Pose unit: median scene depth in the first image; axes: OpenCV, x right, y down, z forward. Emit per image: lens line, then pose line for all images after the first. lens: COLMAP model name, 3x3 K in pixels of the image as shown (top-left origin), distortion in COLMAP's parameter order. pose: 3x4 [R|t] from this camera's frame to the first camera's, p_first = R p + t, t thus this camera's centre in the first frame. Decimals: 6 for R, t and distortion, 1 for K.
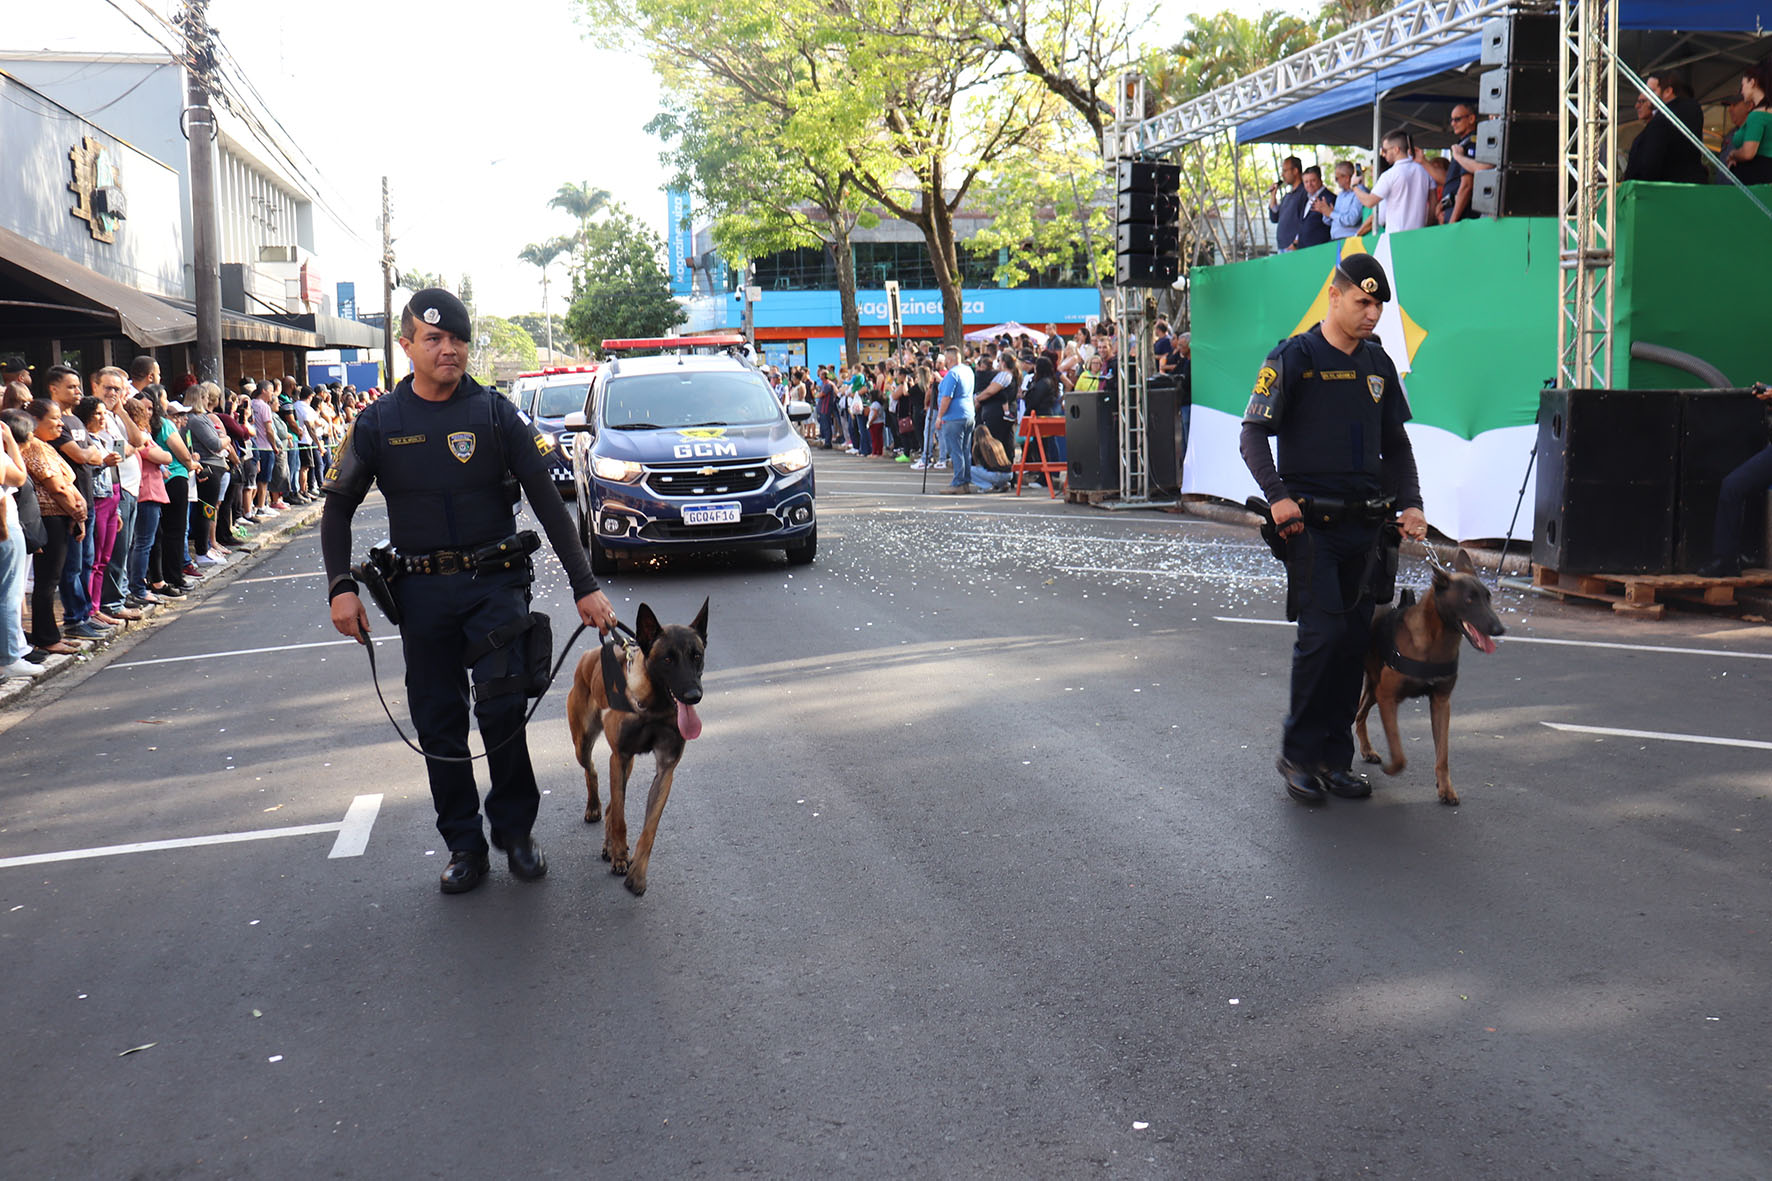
lens RADIAL K [[1882.4, 0, 885.9], [0, 1882.4, 594.7], [0, 0, 1]] dist [-0.095379, 0.241054]
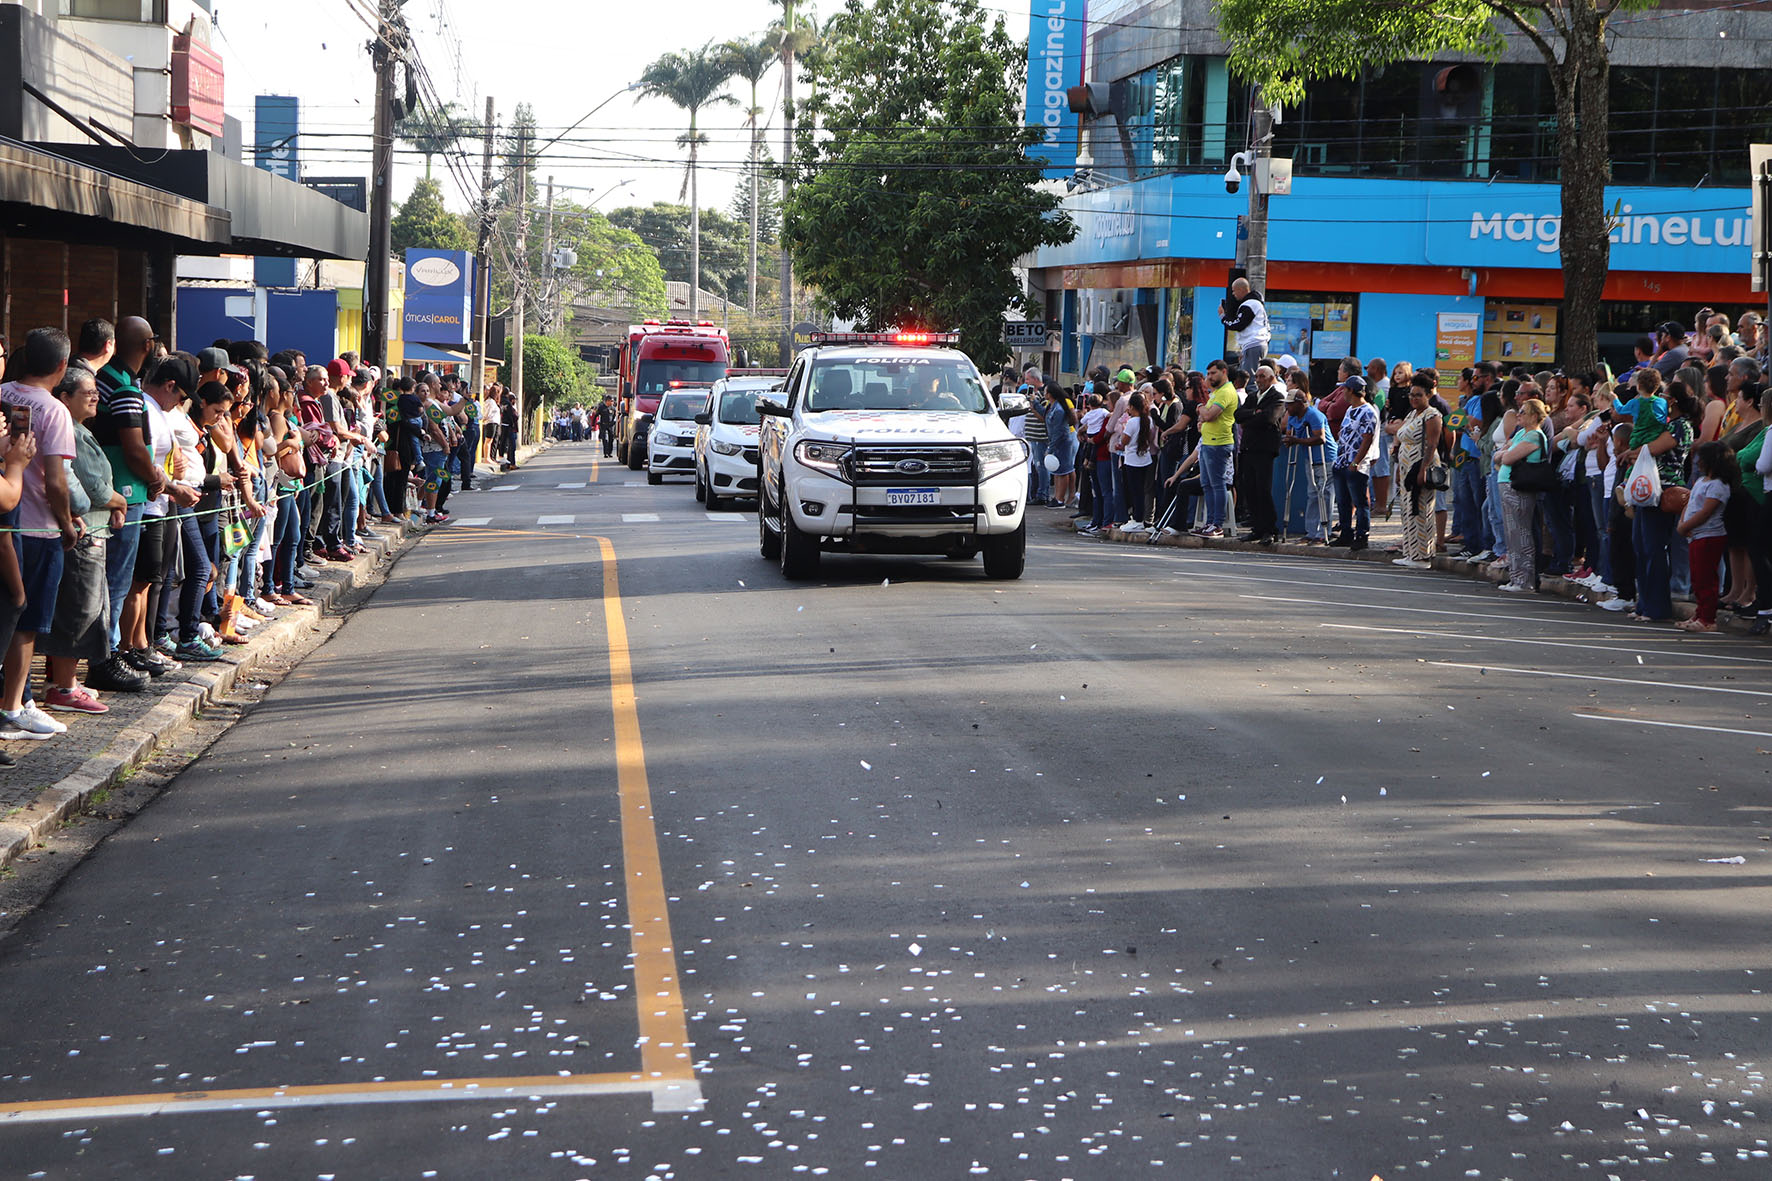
lens RADIAL K [[3984.9, 0, 888.5], [0, 3984.9, 603.4], [0, 0, 1]] dist [0.423767, 0.552596]
pose [[0.990985, 0.061853, -0.118840, -0.059406], [-0.068515, 0.996251, -0.052814, -0.023330], [0.115128, 0.060480, 0.991508, 0.186727]]
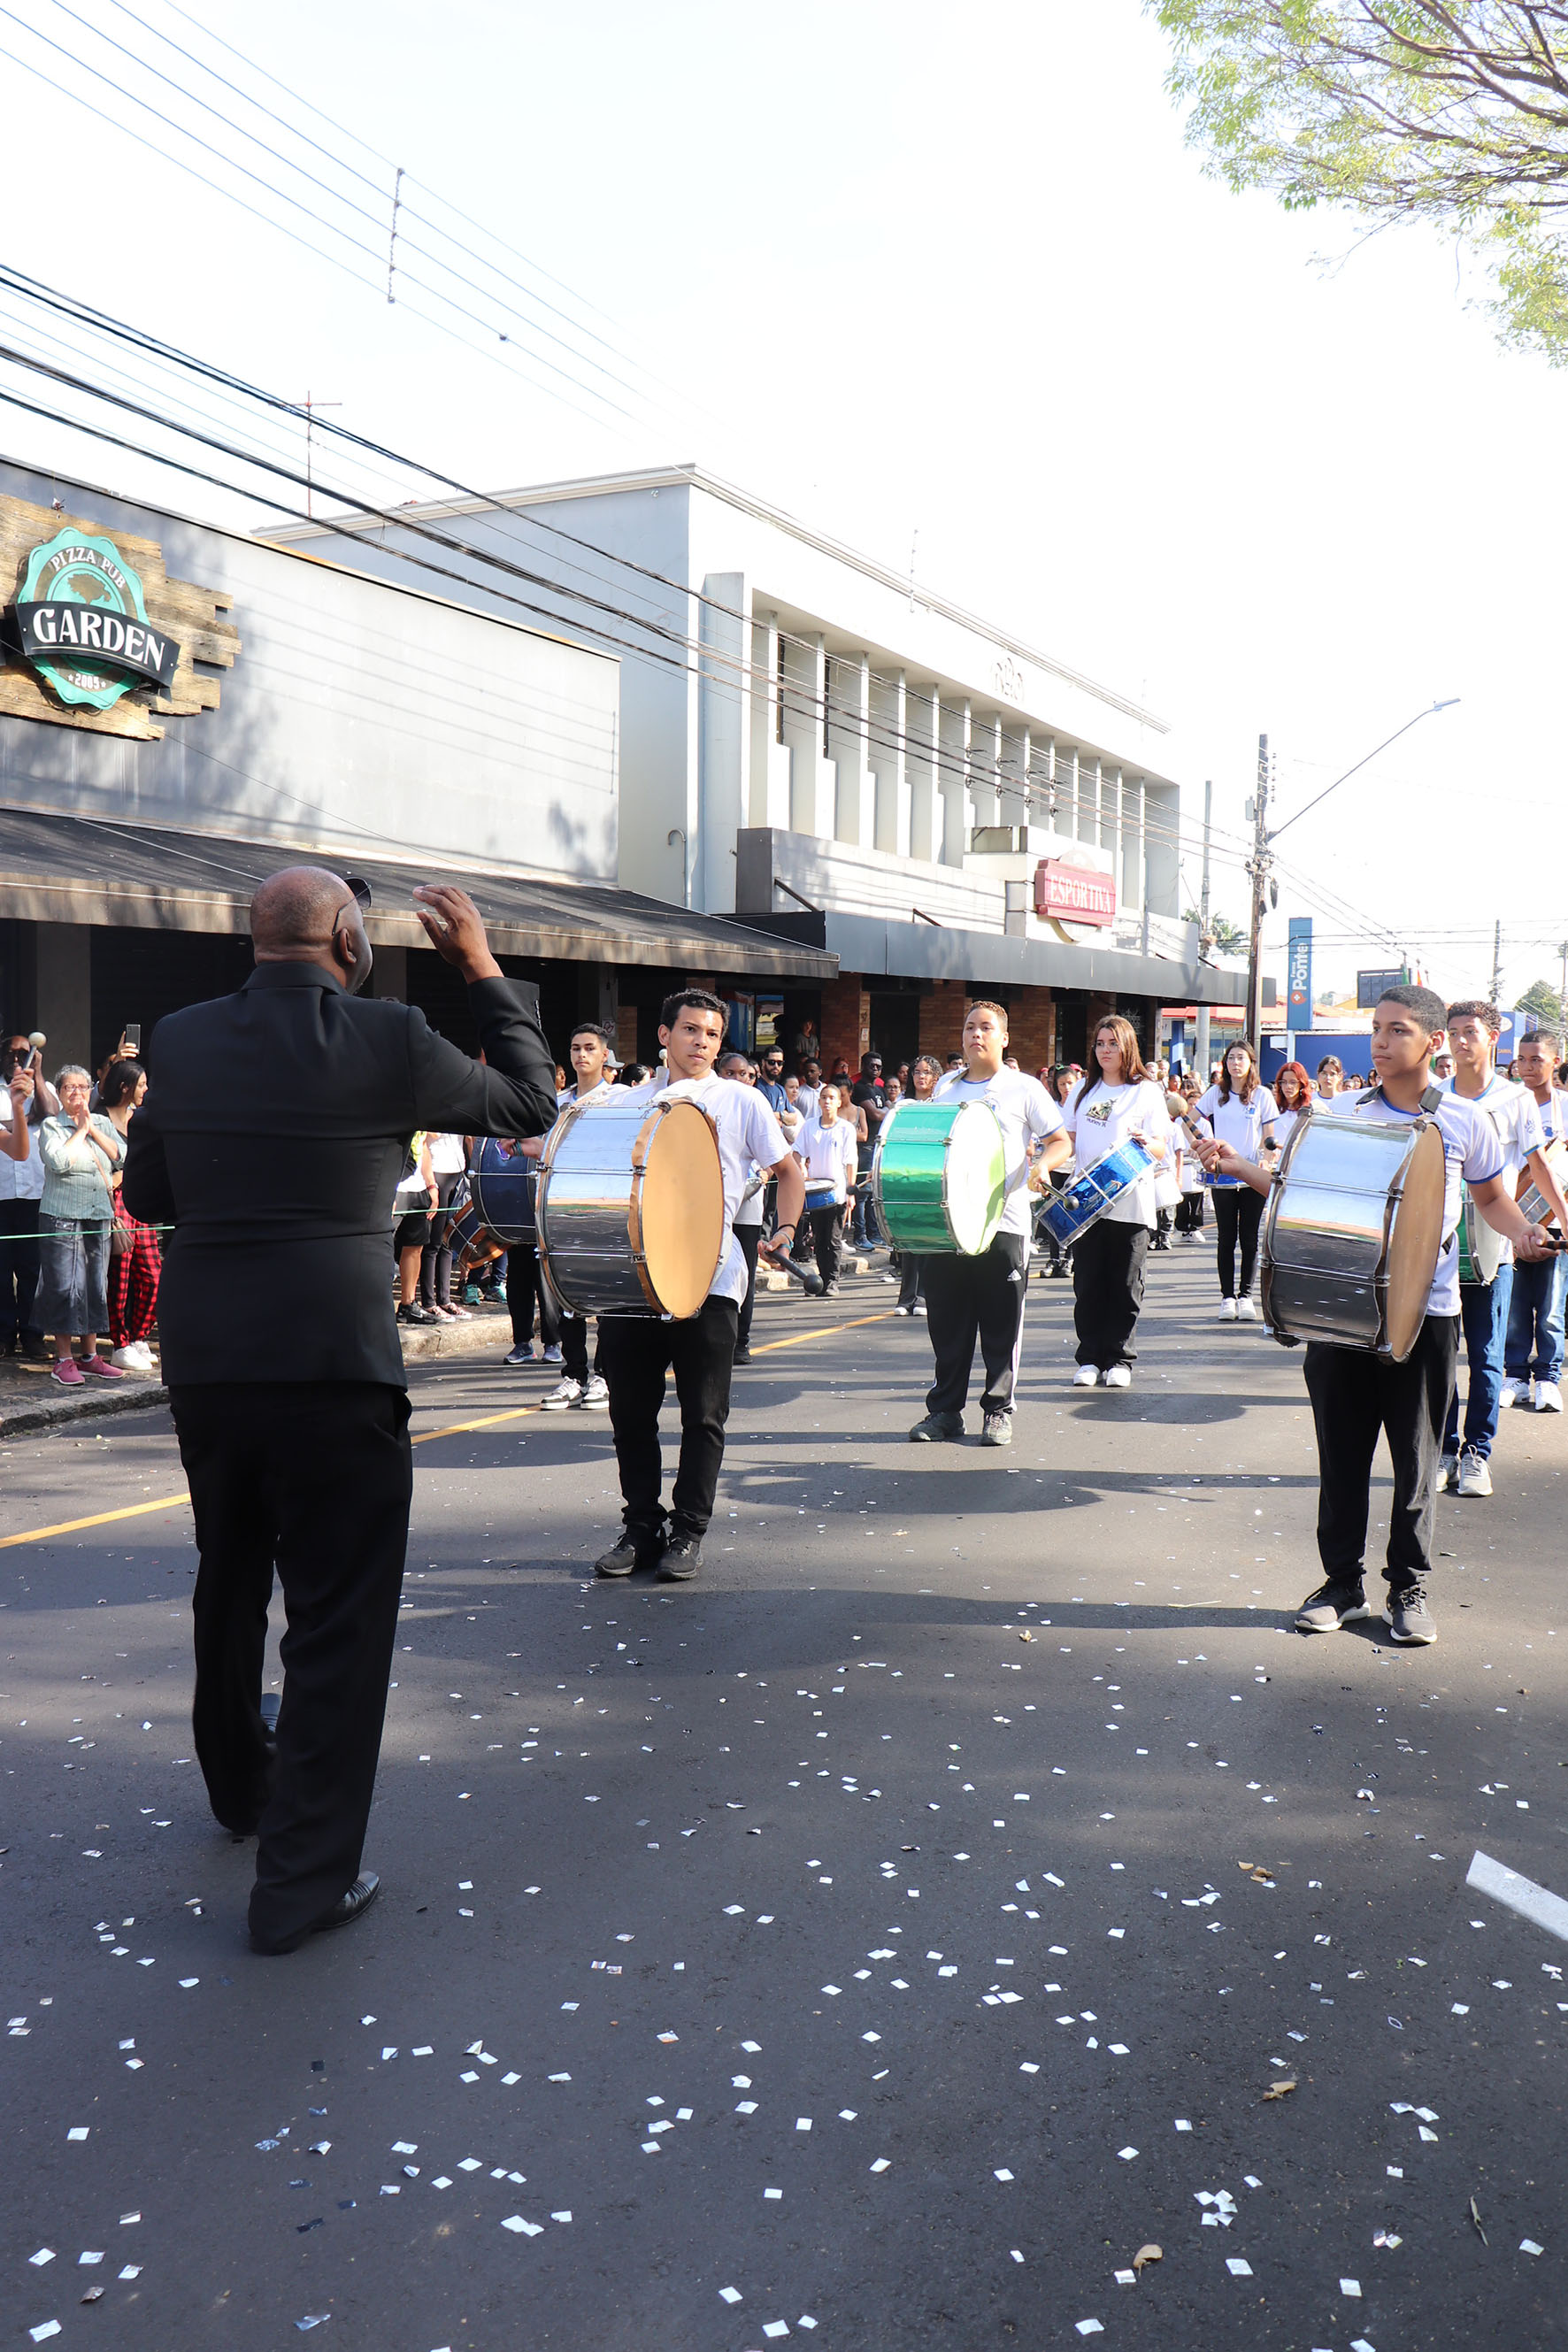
lens RADIAL K [[1954.8, 0, 750.8], [0, 1954.8, 1173.9], [0, 0, 1]] dist [-0.172792, 0.155814]
pose [[0.783186, 0.068756, -0.617974, 0.009716], [-0.102036, 0.994606, -0.018655, -0.058946], [0.613358, 0.077666, 0.785977, 0.502292]]
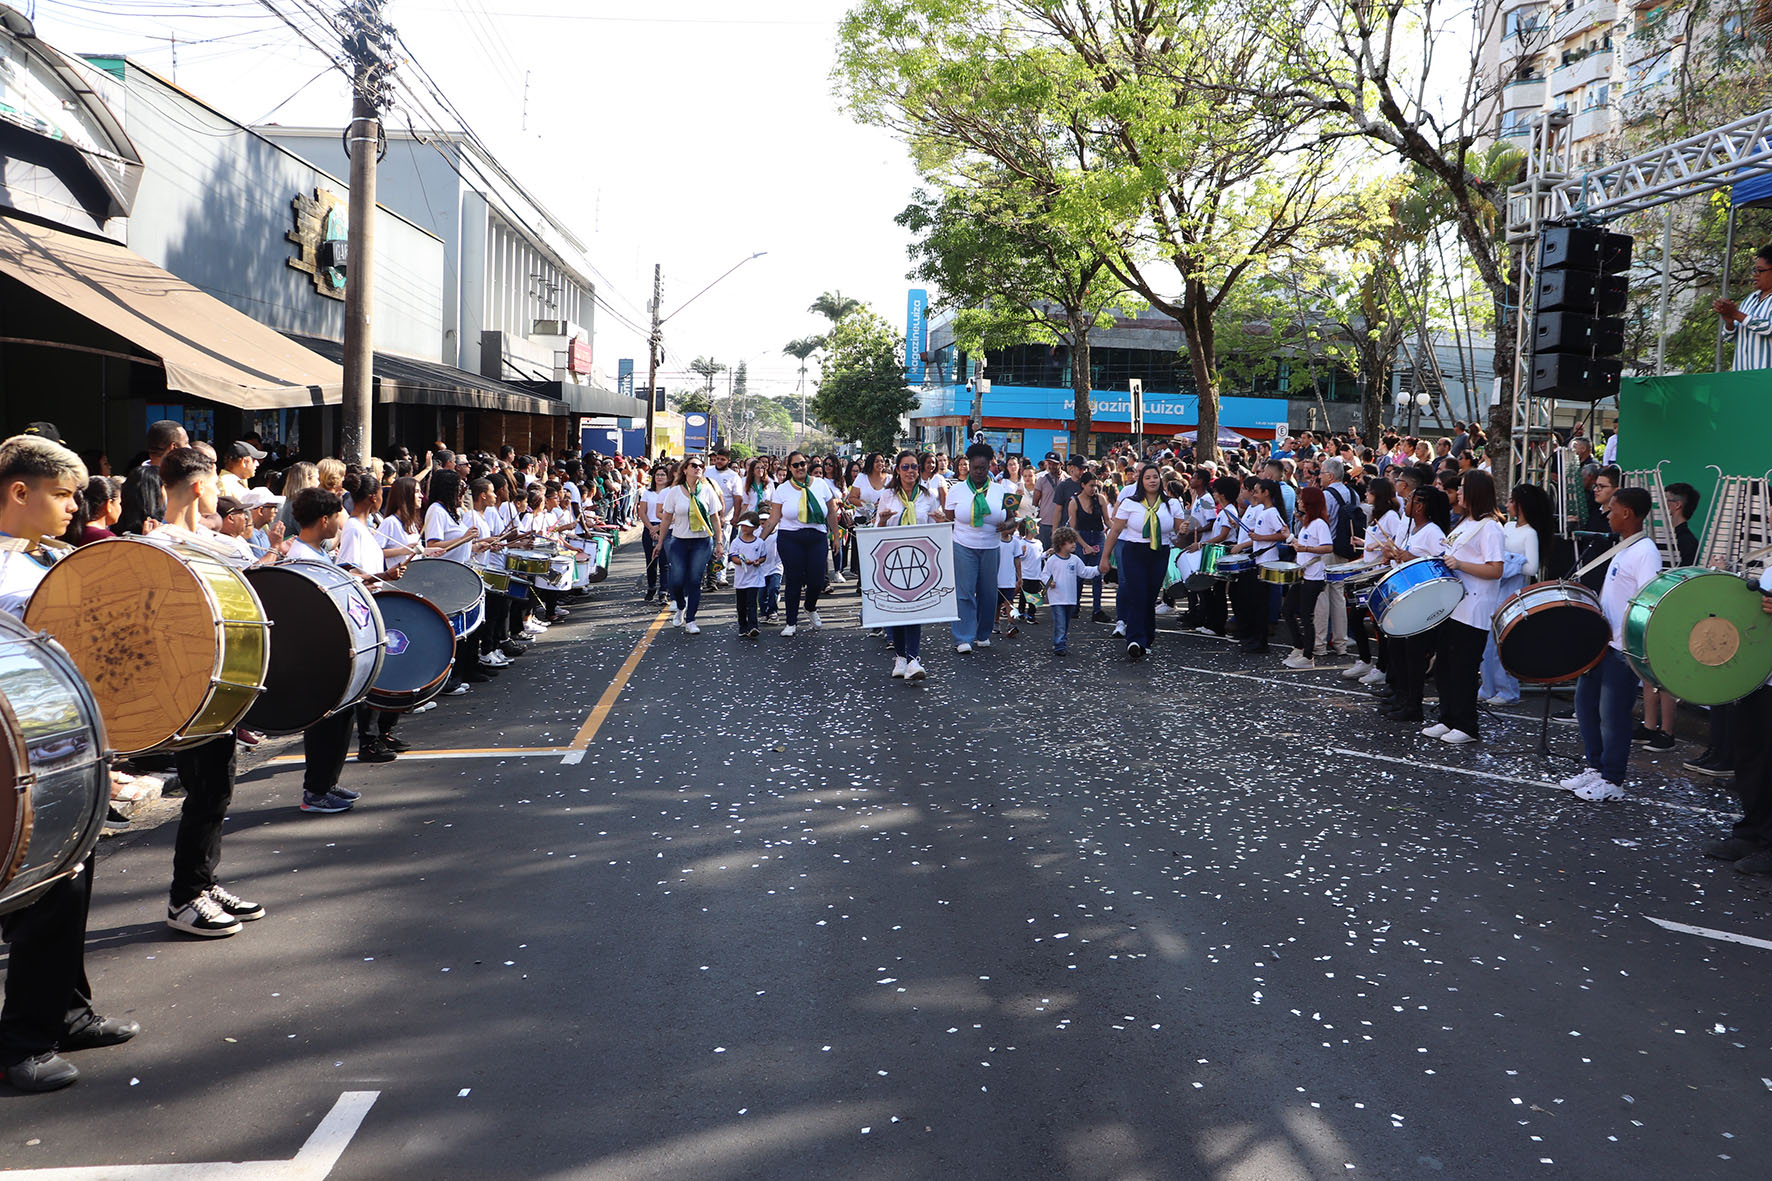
lens RADIAL K [[1472.7, 0, 887.4], [0, 1472.7, 610.2], [0, 0, 1]] dist [-0.172792, 0.155814]
pose [[0.991453, 0.065953, -0.112570, -0.029065], [-0.067036, 0.997733, -0.005860, -0.029718], [0.111929, 0.013356, 0.993626, 0.205498]]
